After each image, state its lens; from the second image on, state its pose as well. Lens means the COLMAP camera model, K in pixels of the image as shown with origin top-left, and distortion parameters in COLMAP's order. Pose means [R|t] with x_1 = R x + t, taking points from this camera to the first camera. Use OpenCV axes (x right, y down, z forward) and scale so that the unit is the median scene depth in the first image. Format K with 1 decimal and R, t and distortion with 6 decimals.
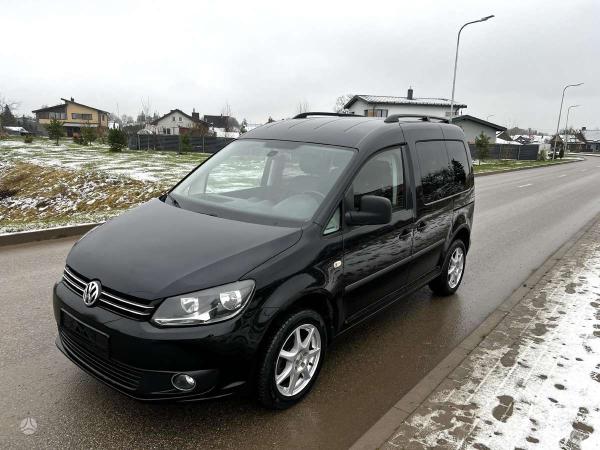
lens RADIAL K [[447.6, 0, 300.6], [0, 447.6, 220.9], [0, 0, 1]] dist [0.030843, -0.003223]
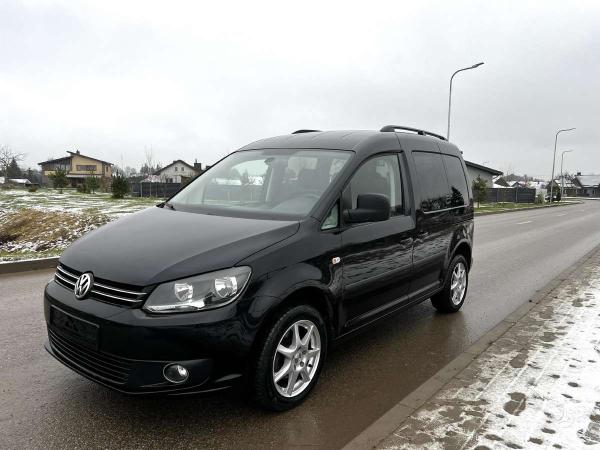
lens RADIAL K [[446.5, 0, 300.0], [0, 446.5, 225.0], [0, 0, 1]] dist [0.032296, -0.006869]
pose [[0.999928, -0.011694, -0.002576, 0.005649], [0.011346, 0.994039, -0.108431, 0.108809], [0.003828, 0.108394, 0.994101, 0.018661]]
